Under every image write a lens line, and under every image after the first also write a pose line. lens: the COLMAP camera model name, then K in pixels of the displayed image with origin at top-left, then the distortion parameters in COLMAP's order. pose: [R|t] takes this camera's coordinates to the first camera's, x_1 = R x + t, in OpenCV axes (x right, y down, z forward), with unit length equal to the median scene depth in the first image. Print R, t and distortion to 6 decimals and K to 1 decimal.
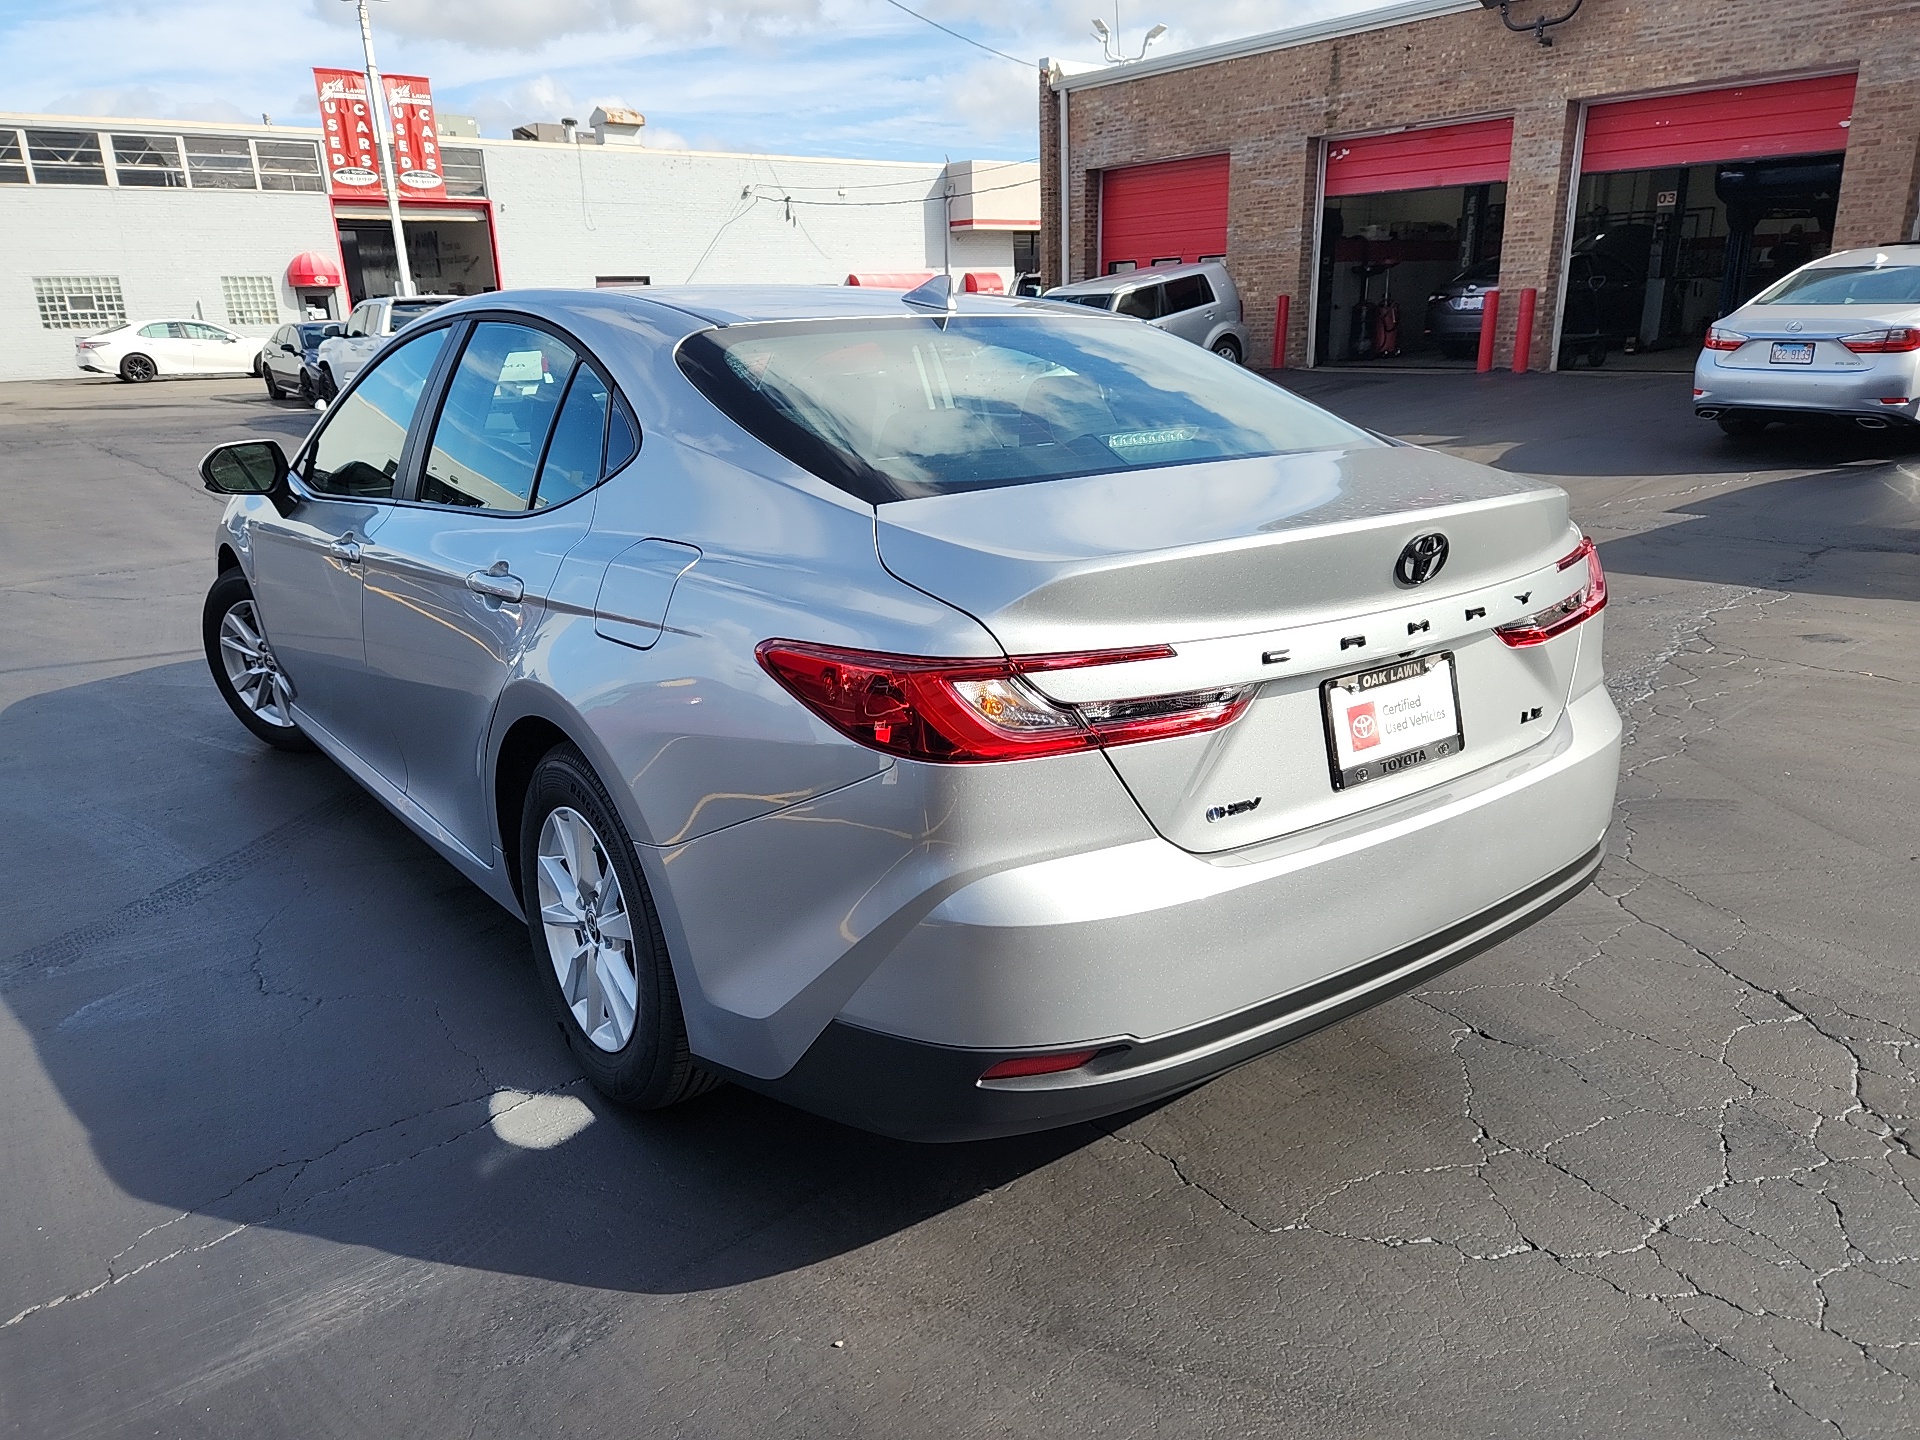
lens RADIAL K [[1408.5, 0, 940.8], [0, 1408.5, 724.8], [0, 0, 1]] dist [0.090781, -0.069102]
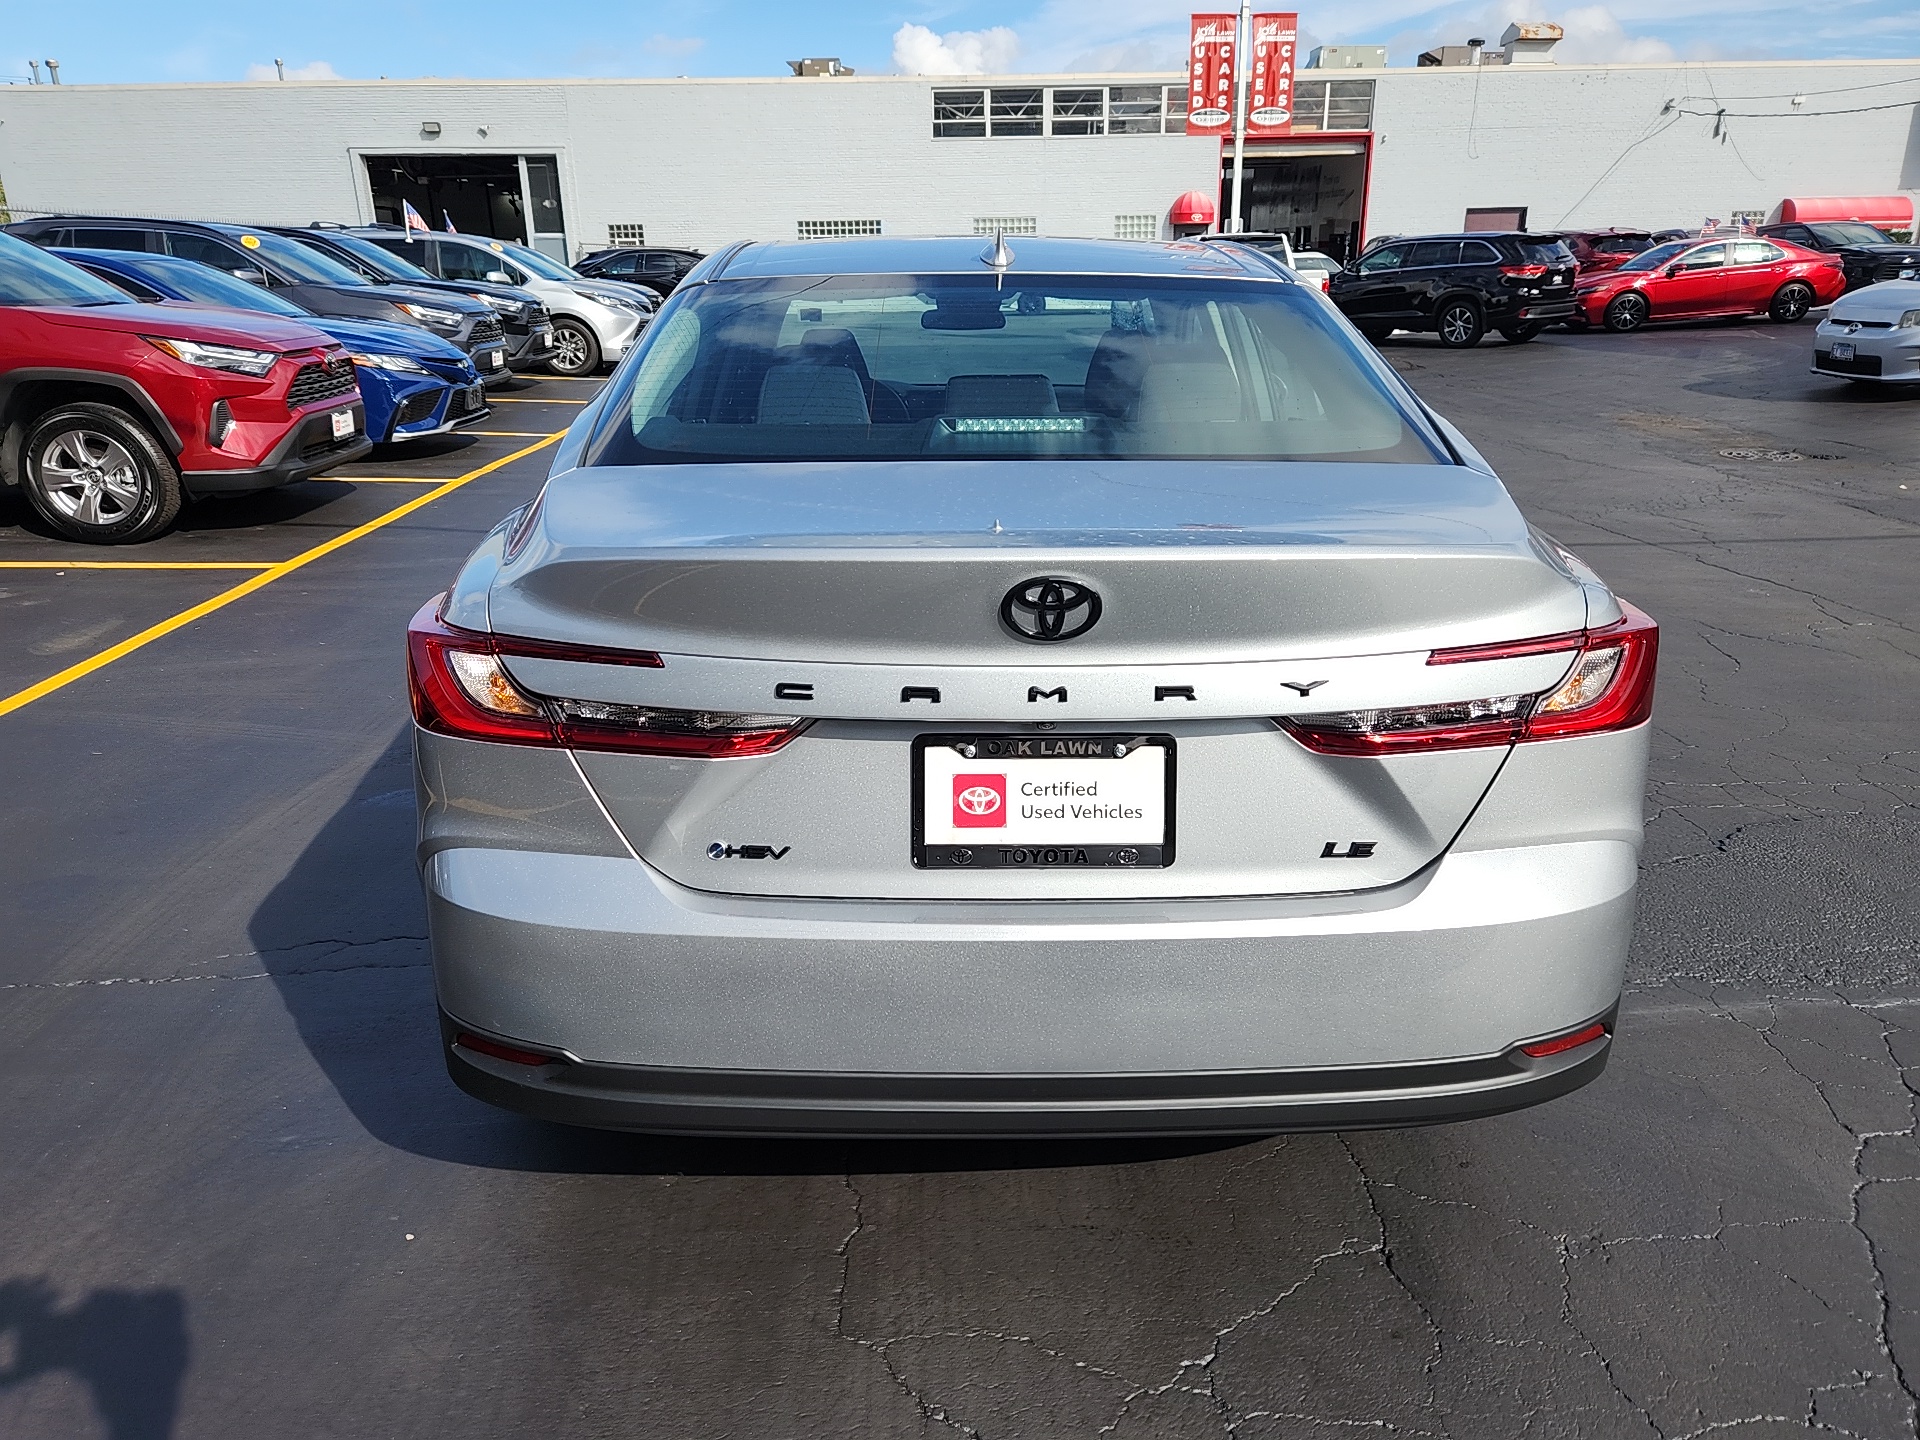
lens RADIAL K [[1408.5, 0, 965.9], [0, 1408.5, 711.6], [0, 0, 1]] dist [0.090781, -0.069102]
pose [[0.802012, 0.199590, -0.562974, 0.107291], [-0.179415, 0.979494, 0.091664, -0.017778], [0.569725, 0.027490, 0.821375, 0.047103]]
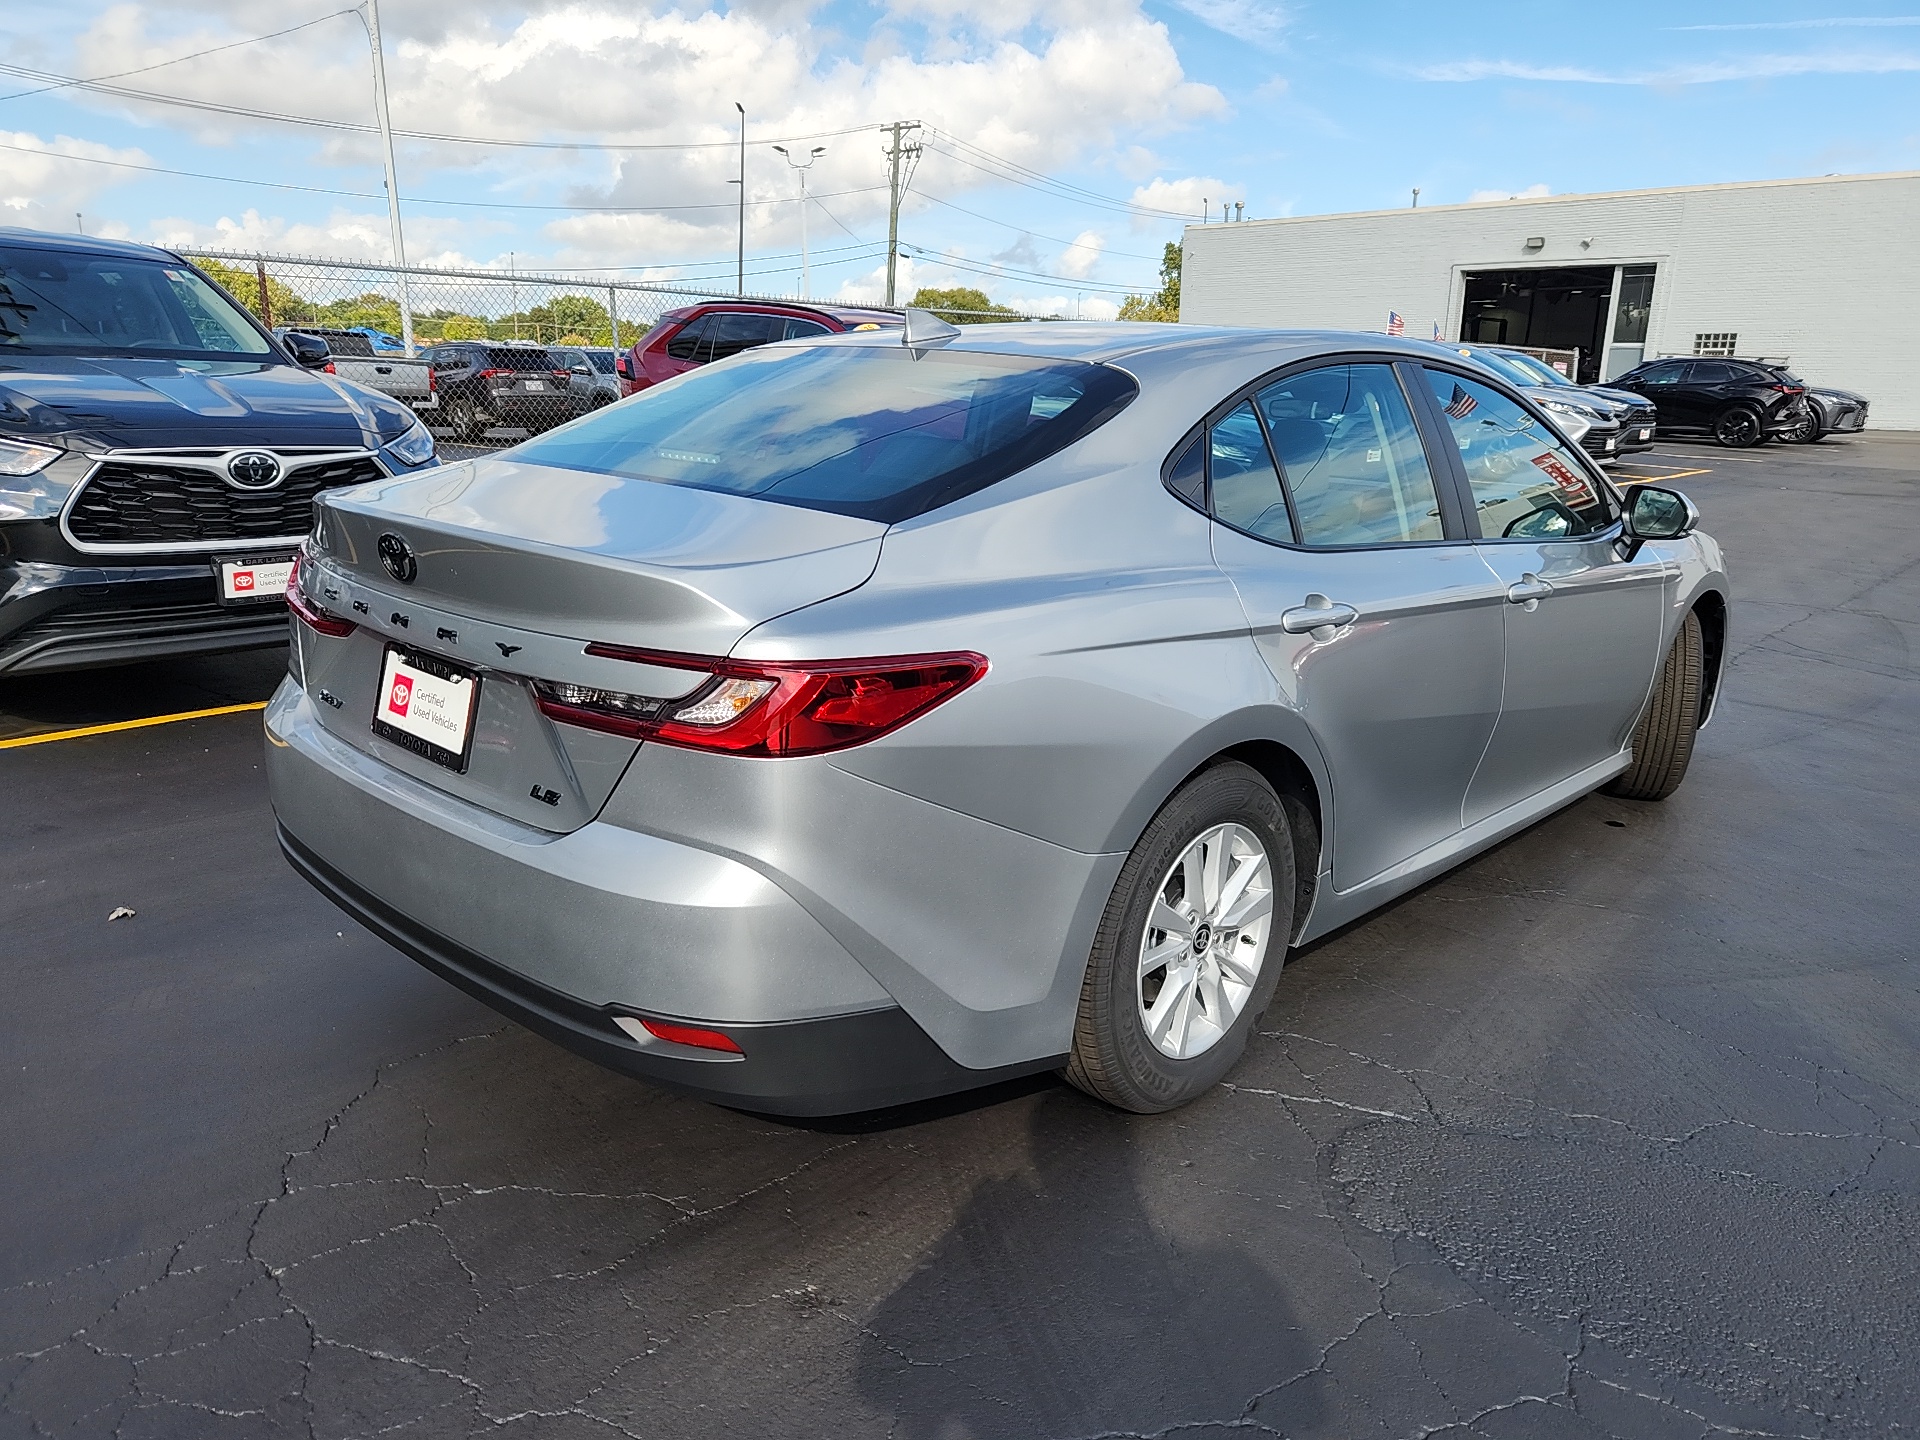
lens RADIAL K [[1408.5, 0, 968.9], [0, 1408.5, 717.0], [0, 0, 1]] dist [0.090781, -0.069102]
pose [[0.148465, 0.272019, -0.950770, 0.211284], [-0.307816, 0.926376, 0.216973, -0.053751], [0.939791, 0.260449, 0.221266, 0.170986]]
